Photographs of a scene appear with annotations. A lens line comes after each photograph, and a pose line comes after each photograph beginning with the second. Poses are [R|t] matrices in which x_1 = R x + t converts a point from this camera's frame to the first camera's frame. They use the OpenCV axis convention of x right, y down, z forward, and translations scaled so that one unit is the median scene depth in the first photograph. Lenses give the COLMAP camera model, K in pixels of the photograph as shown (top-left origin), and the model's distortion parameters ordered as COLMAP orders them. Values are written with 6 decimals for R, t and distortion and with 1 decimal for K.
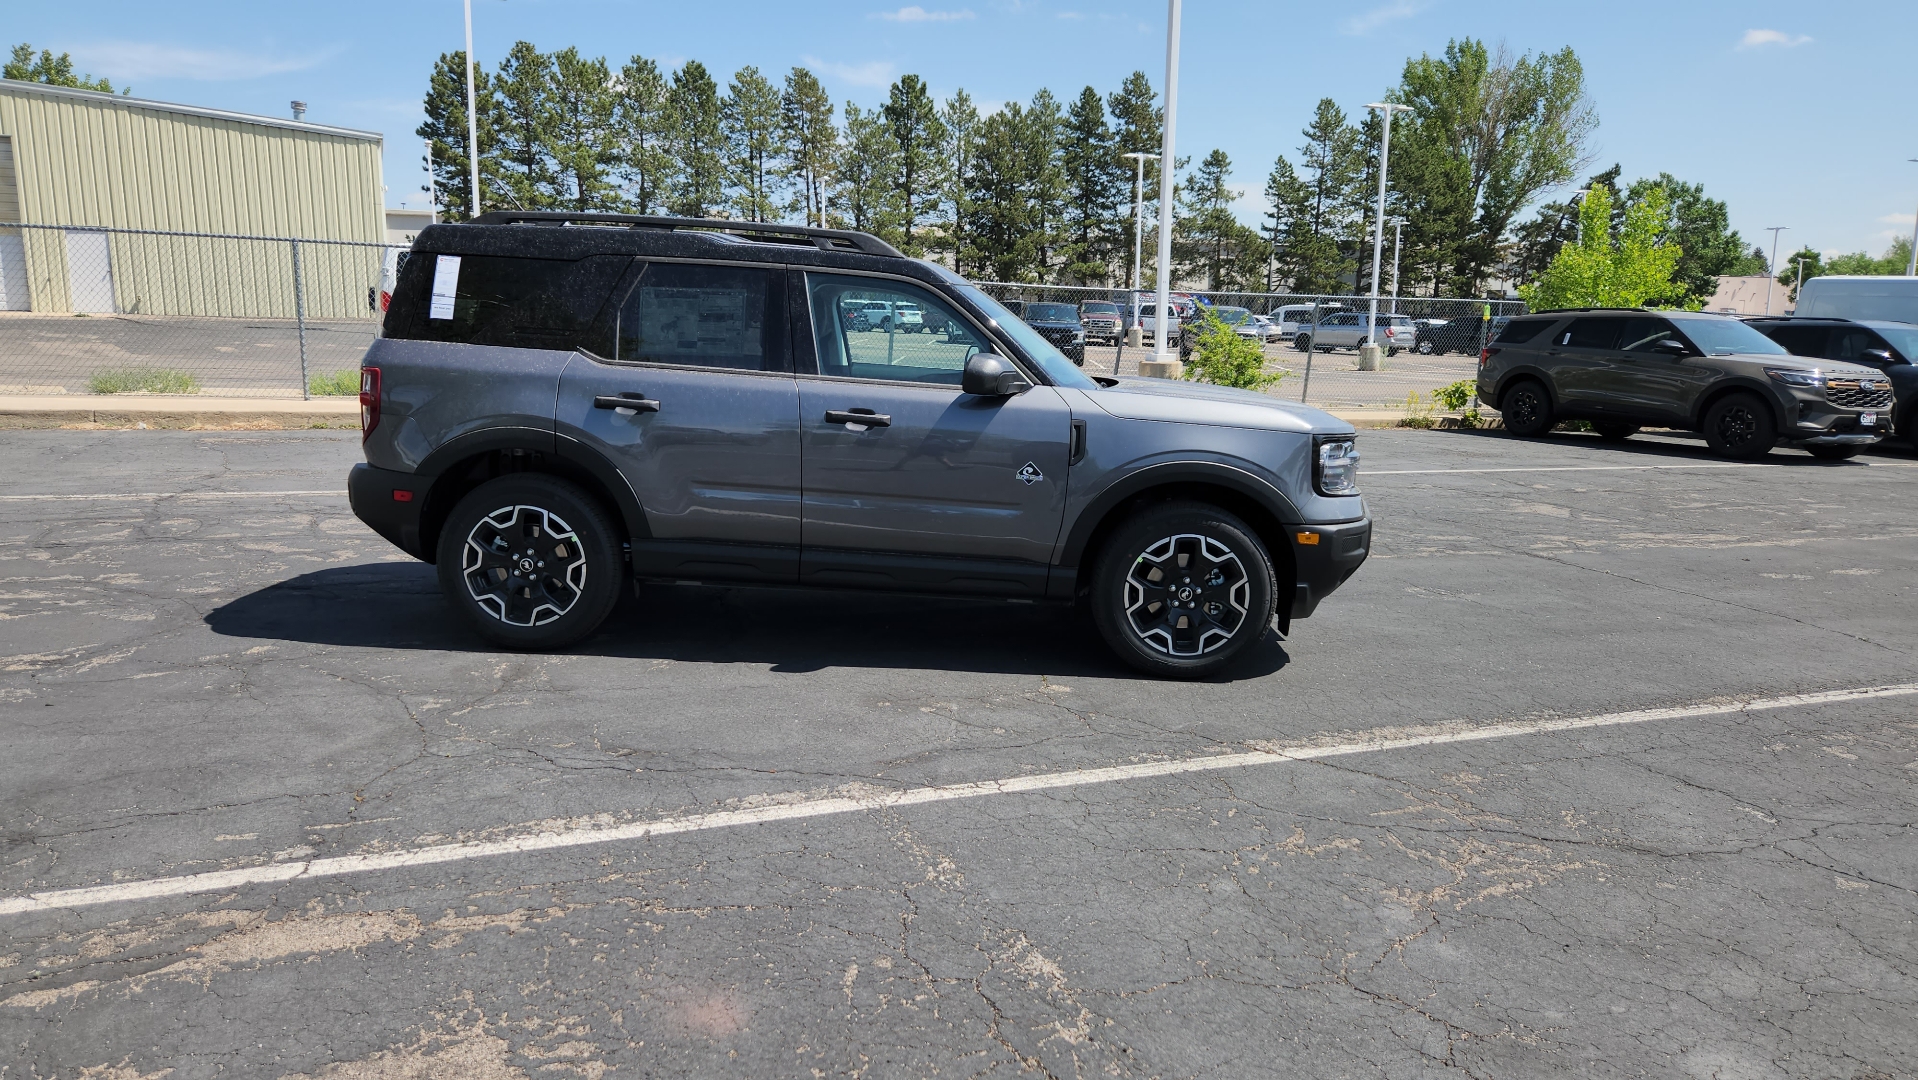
lens RADIAL K [[1283.6, 0, 912.9], [0, 1283.6, 538.4], [0, 0, 1]] dist [0.071359, -0.057950]
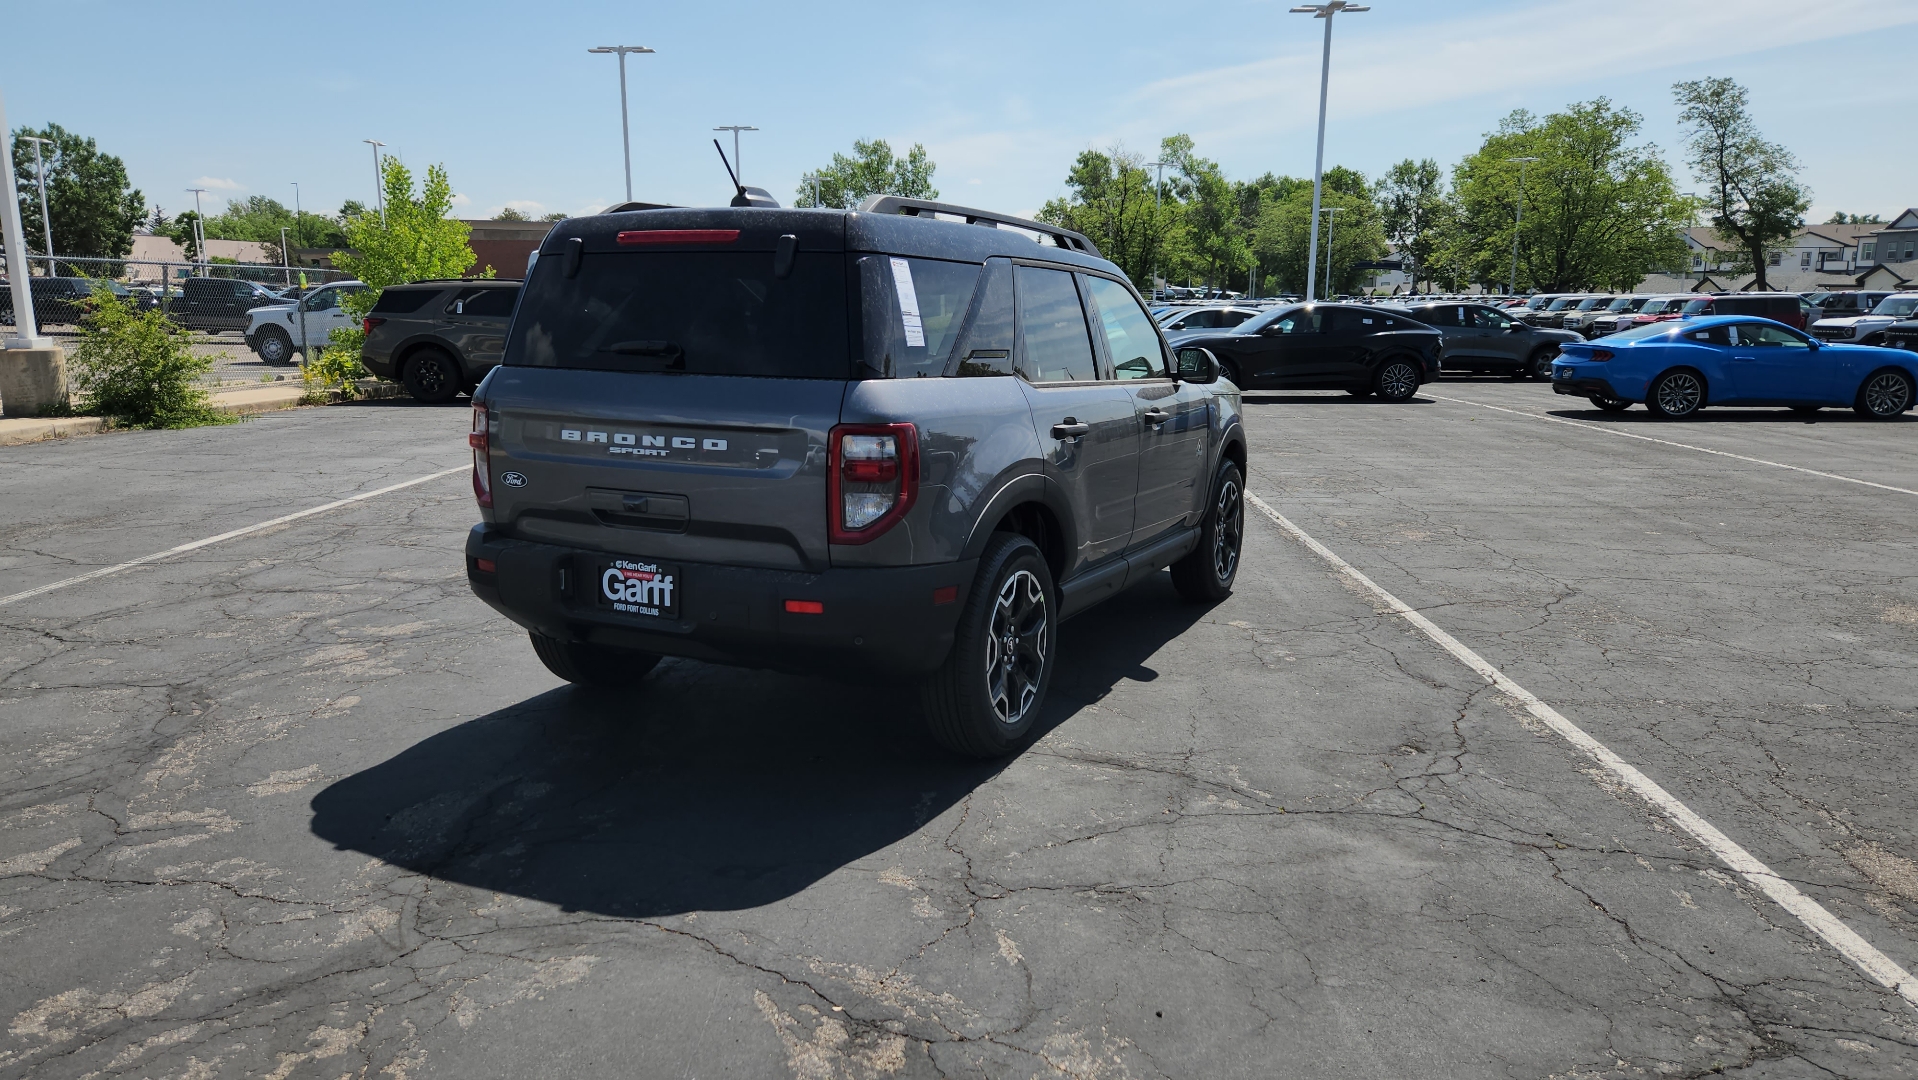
lens RADIAL K [[1283.6, 0, 929.6], [0, 1283.6, 539.9], [0, 0, 1]] dist [0.069209, -0.055426]
pose [[0.430495, -0.188911, 0.882602, -1.022550], [0.159460, 0.978389, 0.131636, -0.158285], [-0.888395, 0.084071, 0.451315, 0.686822]]
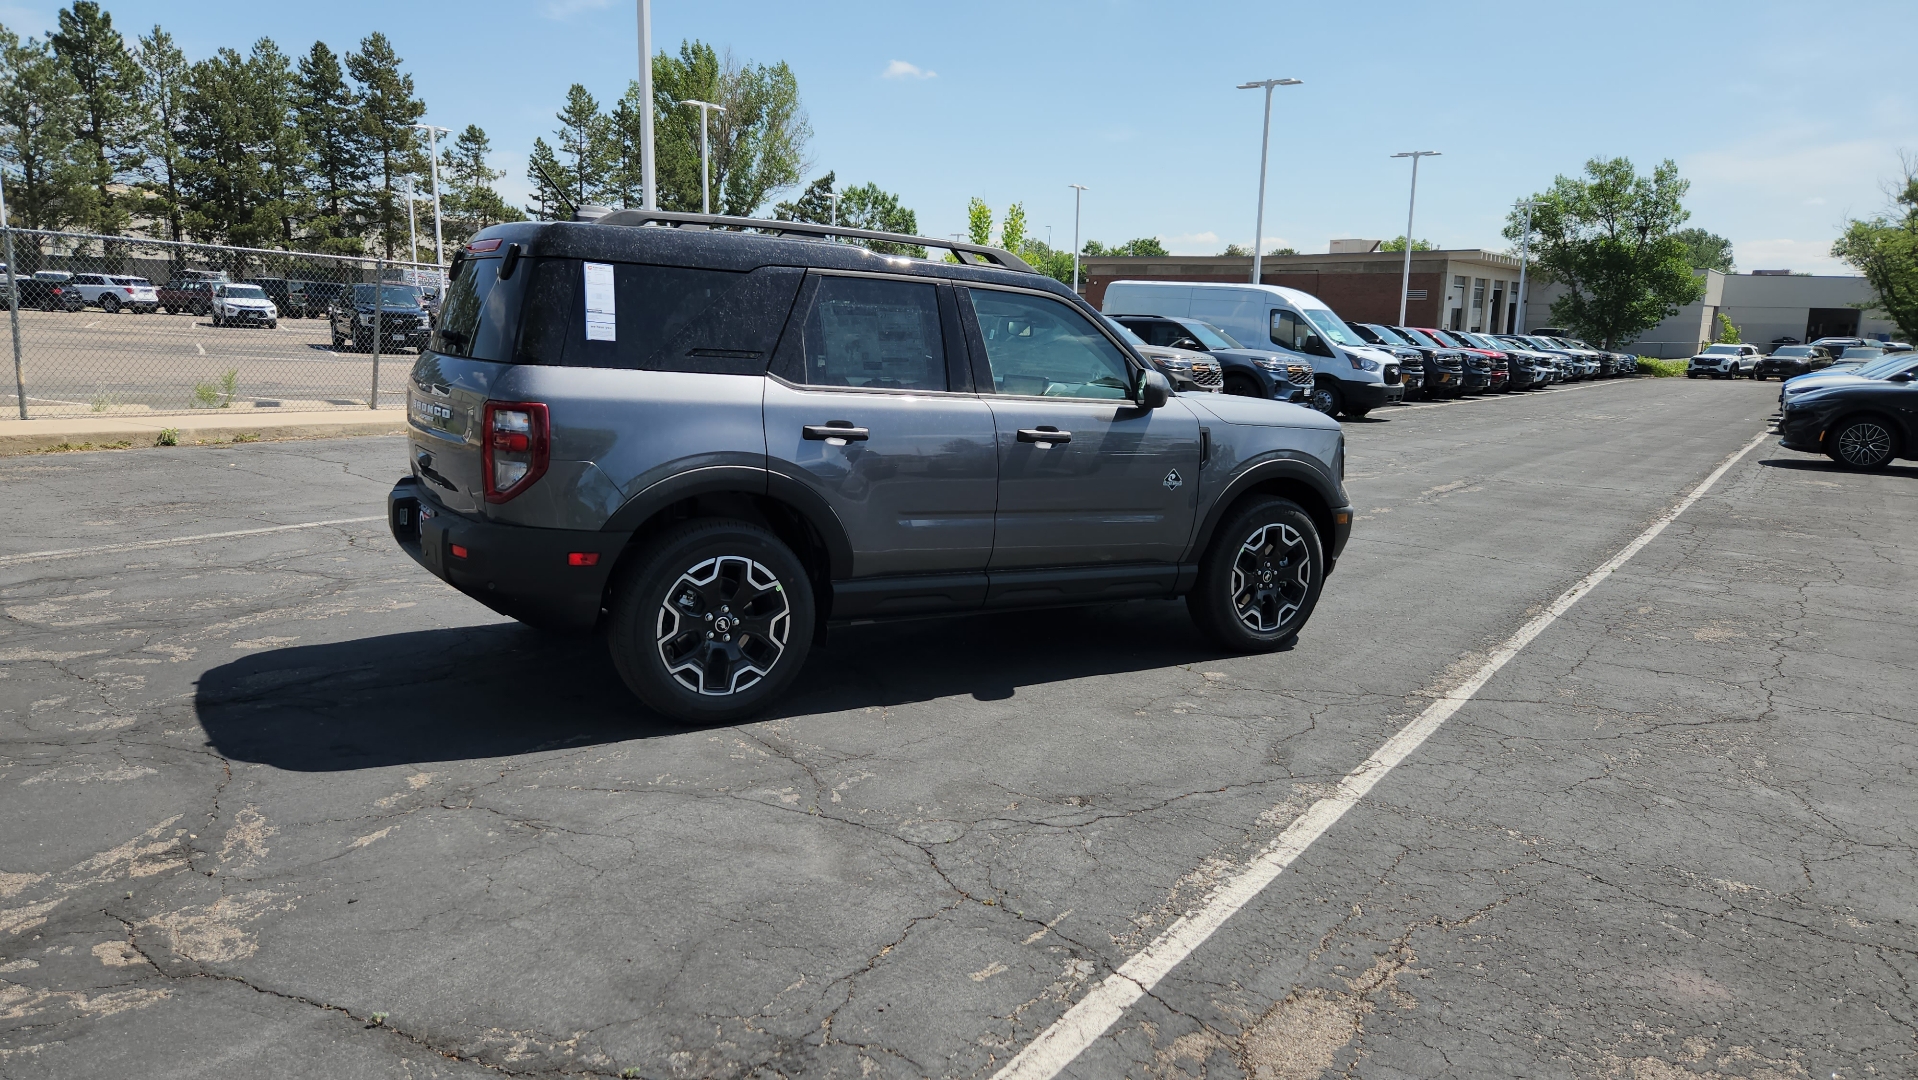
lens RADIAL K [[1283.6, 0, 921.6], [0, 1283.6, 546.5], [0, 0, 1]] dist [0.069209, -0.055426]
pose [[0.839388, -0.094763, 0.535208, -0.649261], [0.084591, 0.995462, 0.043587, -0.058315], [-0.536910, 0.008687, 0.843595, 0.204627]]
